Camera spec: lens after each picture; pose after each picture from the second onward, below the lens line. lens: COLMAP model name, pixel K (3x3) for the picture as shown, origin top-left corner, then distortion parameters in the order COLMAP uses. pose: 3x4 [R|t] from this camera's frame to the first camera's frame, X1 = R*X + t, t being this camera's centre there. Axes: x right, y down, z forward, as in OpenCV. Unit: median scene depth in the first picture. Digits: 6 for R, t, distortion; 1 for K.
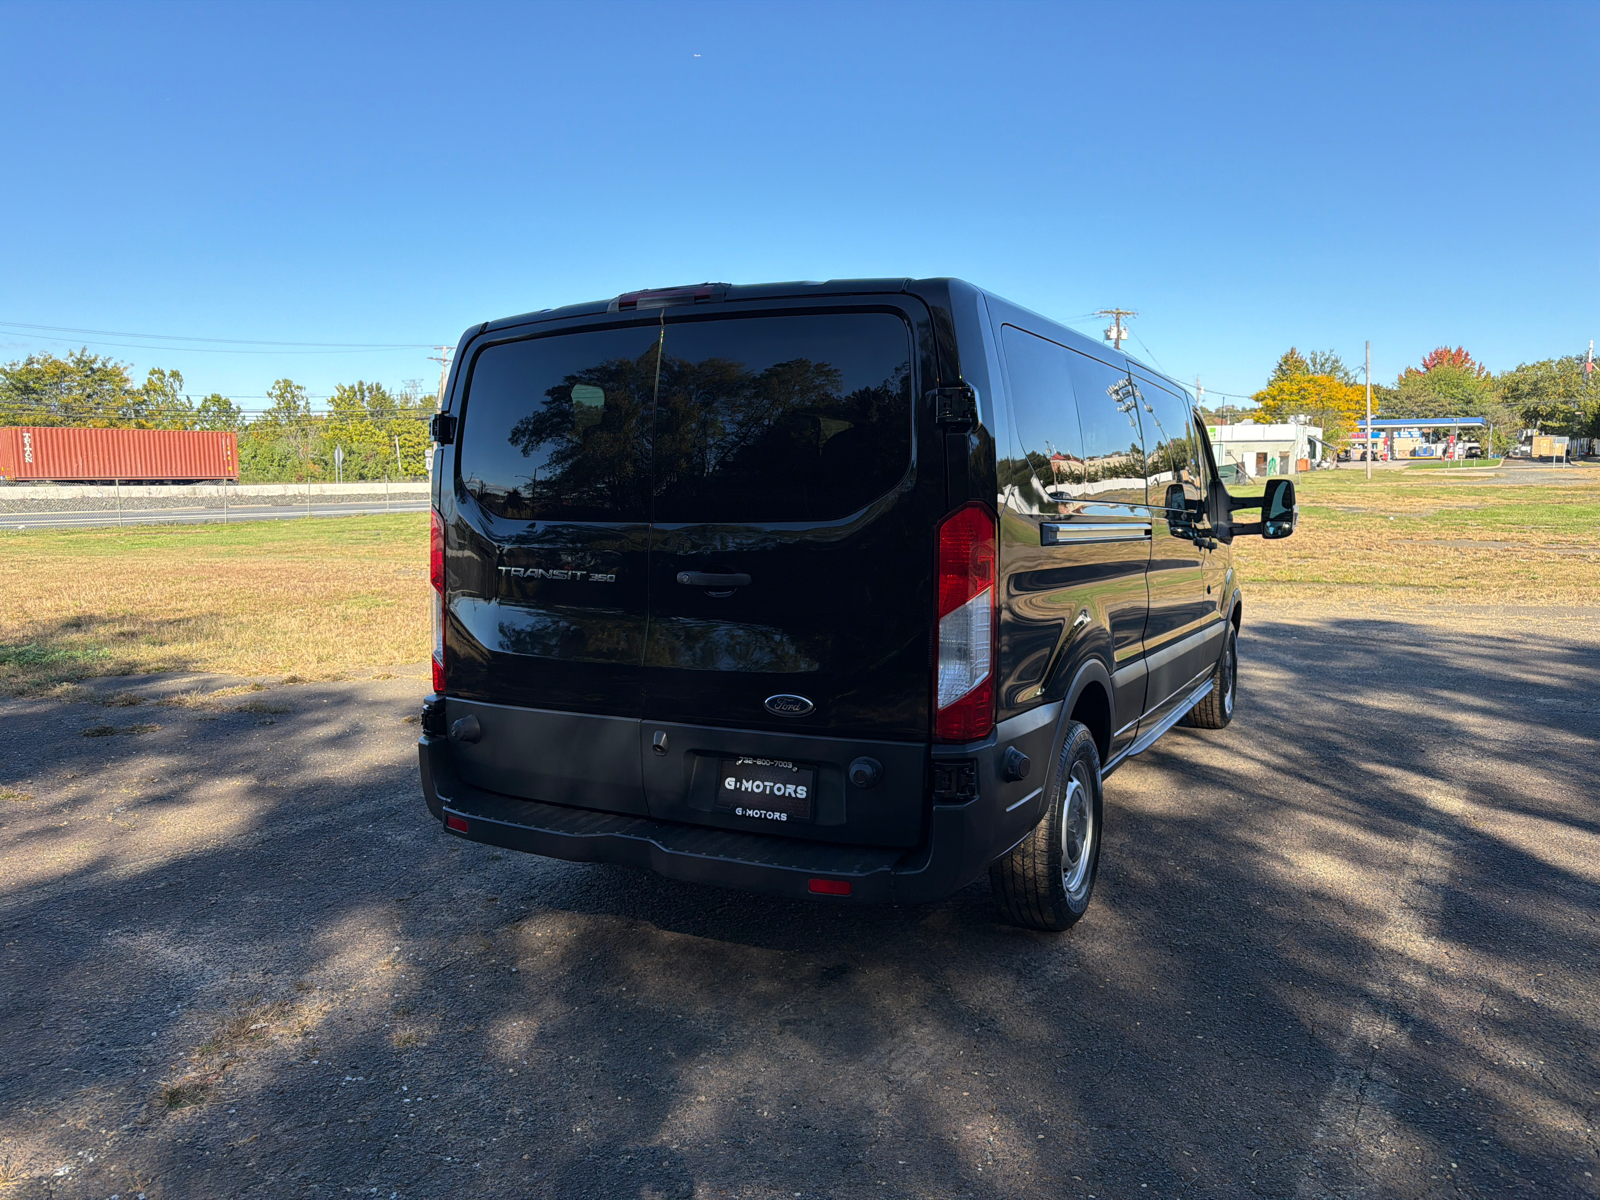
lens RADIAL K [[1138.4, 0, 802.1], [0, 1138.4, 609.7], [0, 0, 1]] dist [0.028643, -0.031156]
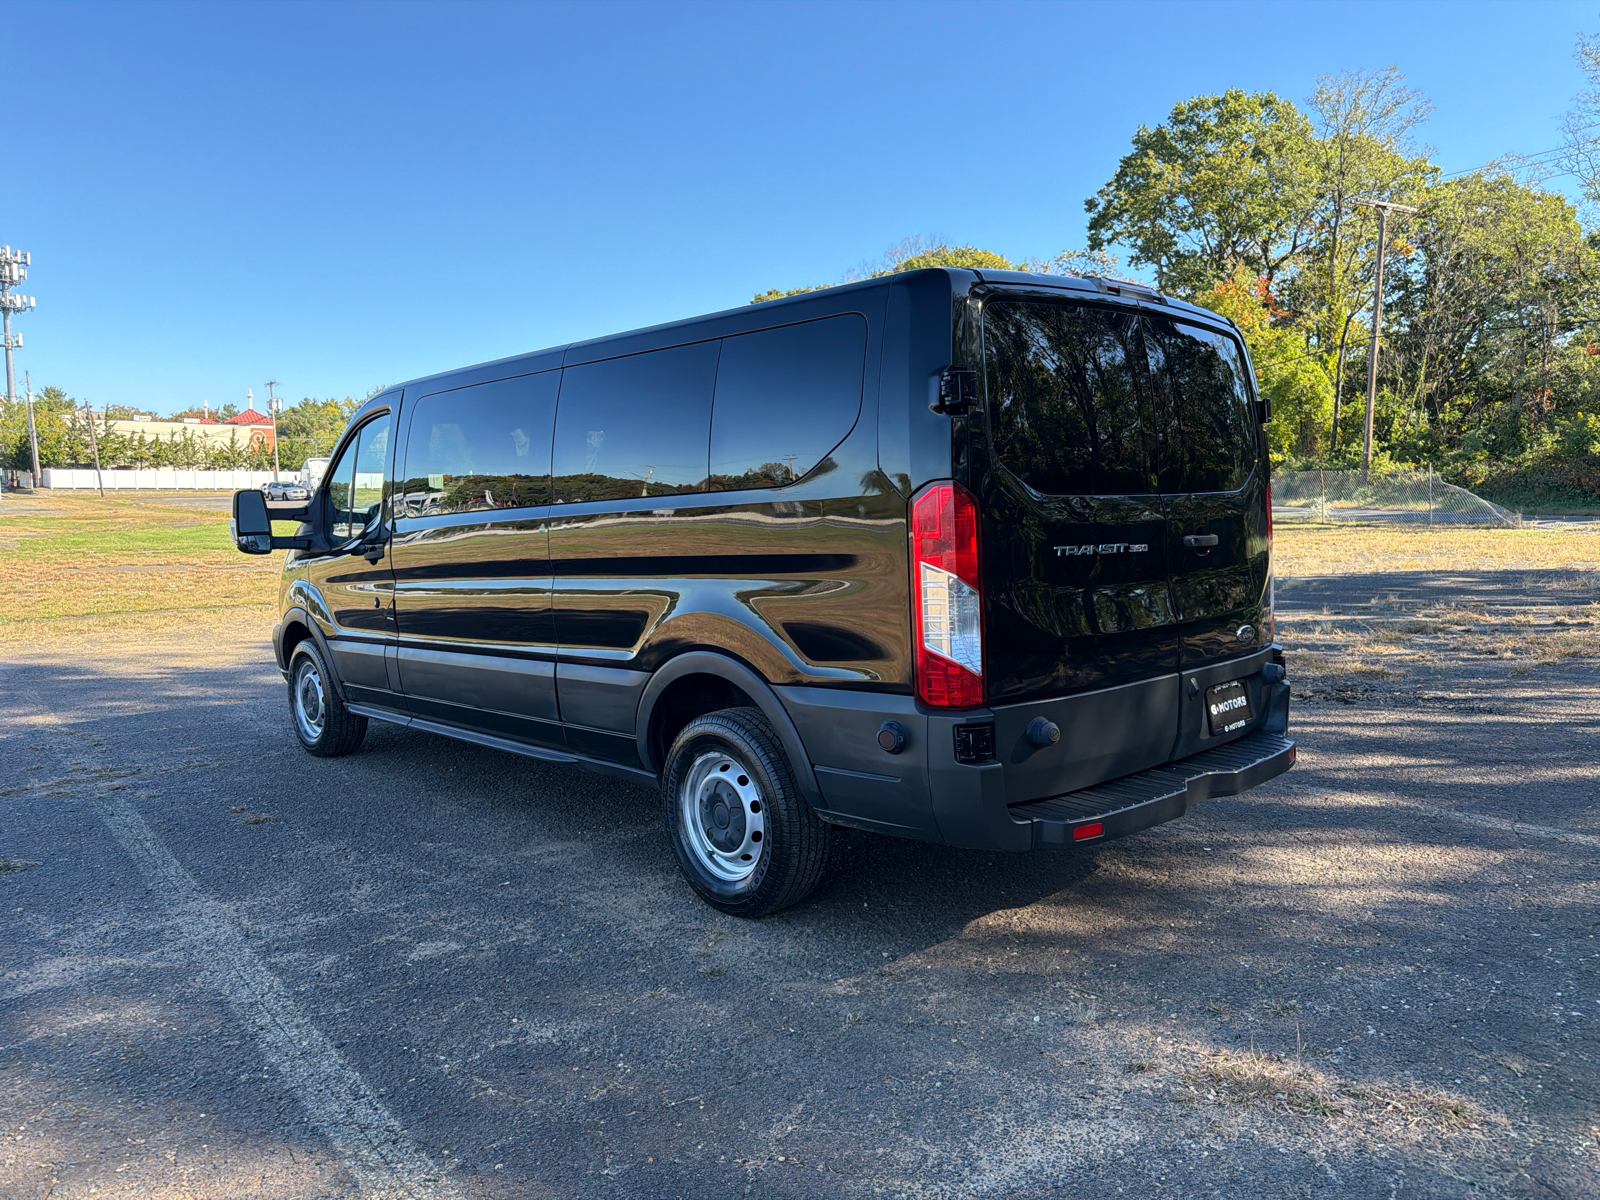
lens RADIAL K [[1144.6, 0, 800.0], [0, 1144.6, 600.0], [0, 0, 1]] dist [0.010375, -0.006743]
pose [[0.323690, -0.079633, 0.942806, -0.544699], [0.115328, 0.992343, 0.044222, -0.027156], [-0.939108, 0.094417, 0.330395, 0.405737]]
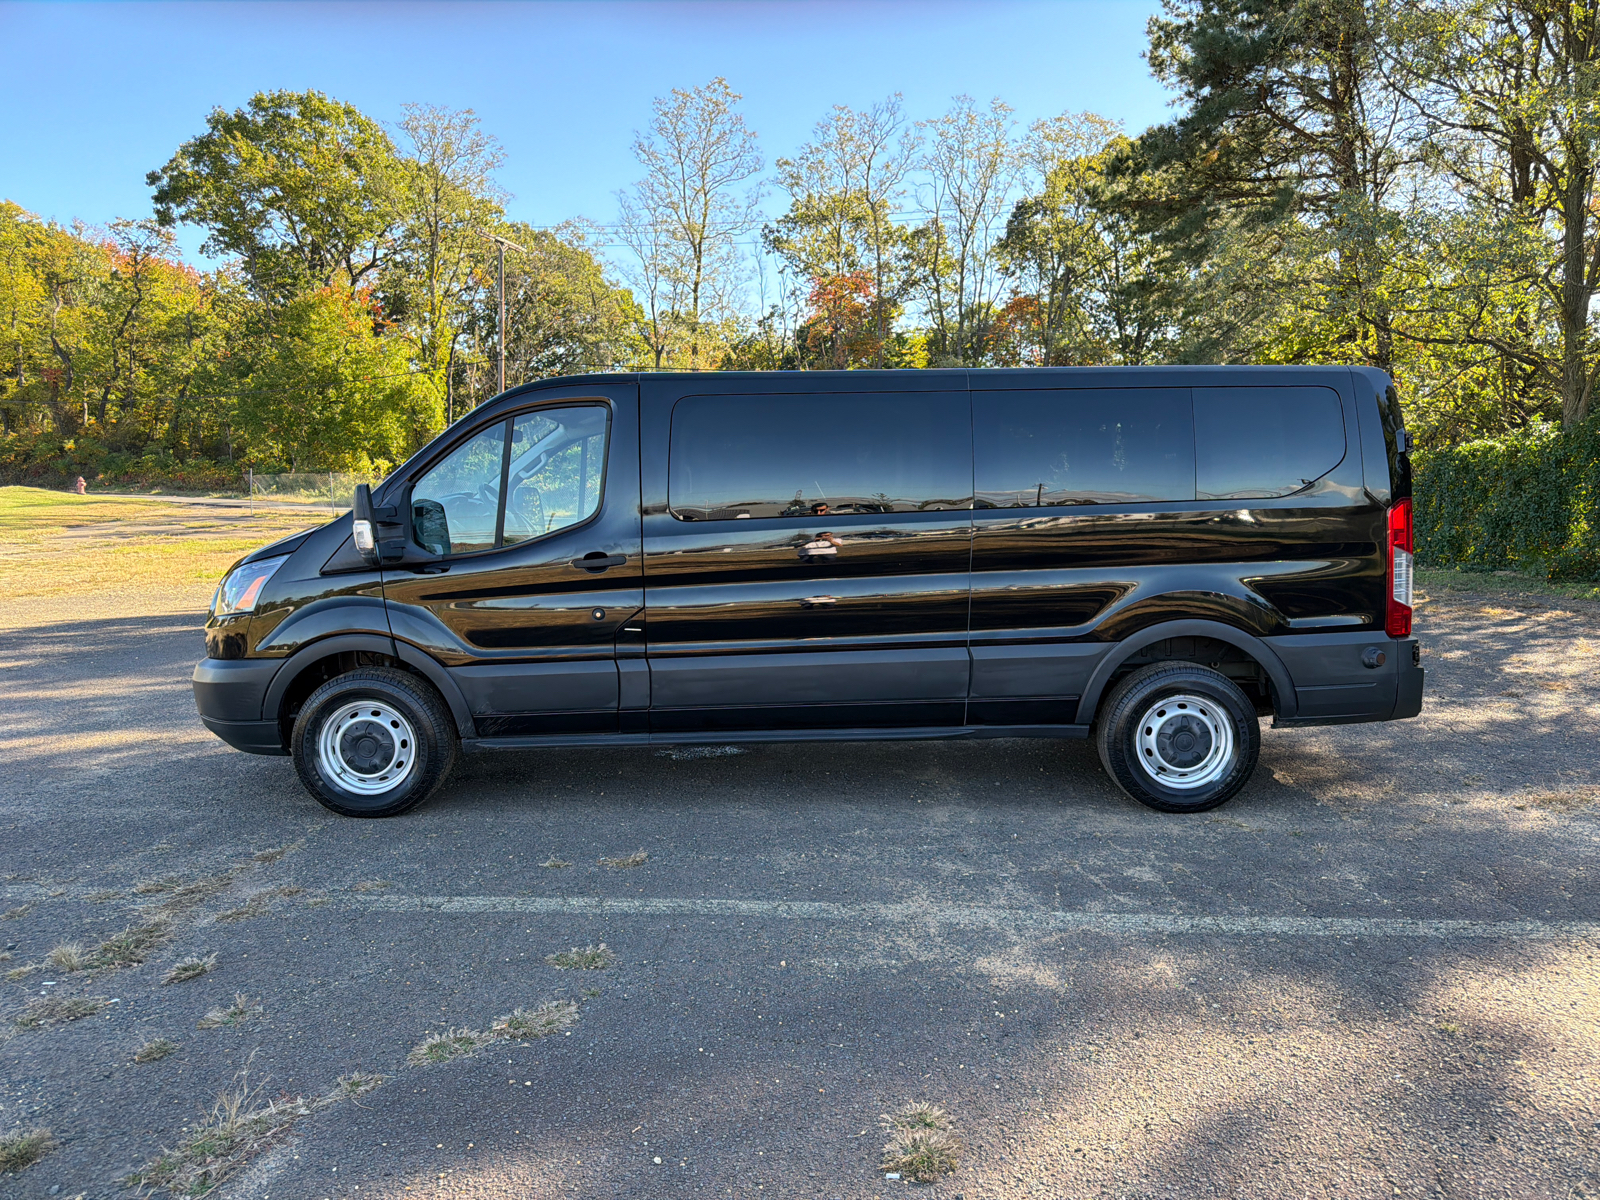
lens RADIAL K [[1144.6, 0, 800.0], [0, 1144.6, 600.0], [0, 0, 1]] dist [0.010375, -0.006743]
pose [[-0.471833, -0.072534, 0.878699, -0.573357], [0.098365, 0.986058, 0.134215, -0.104021], [-0.876183, 0.149760, -0.458121, 1.048415]]
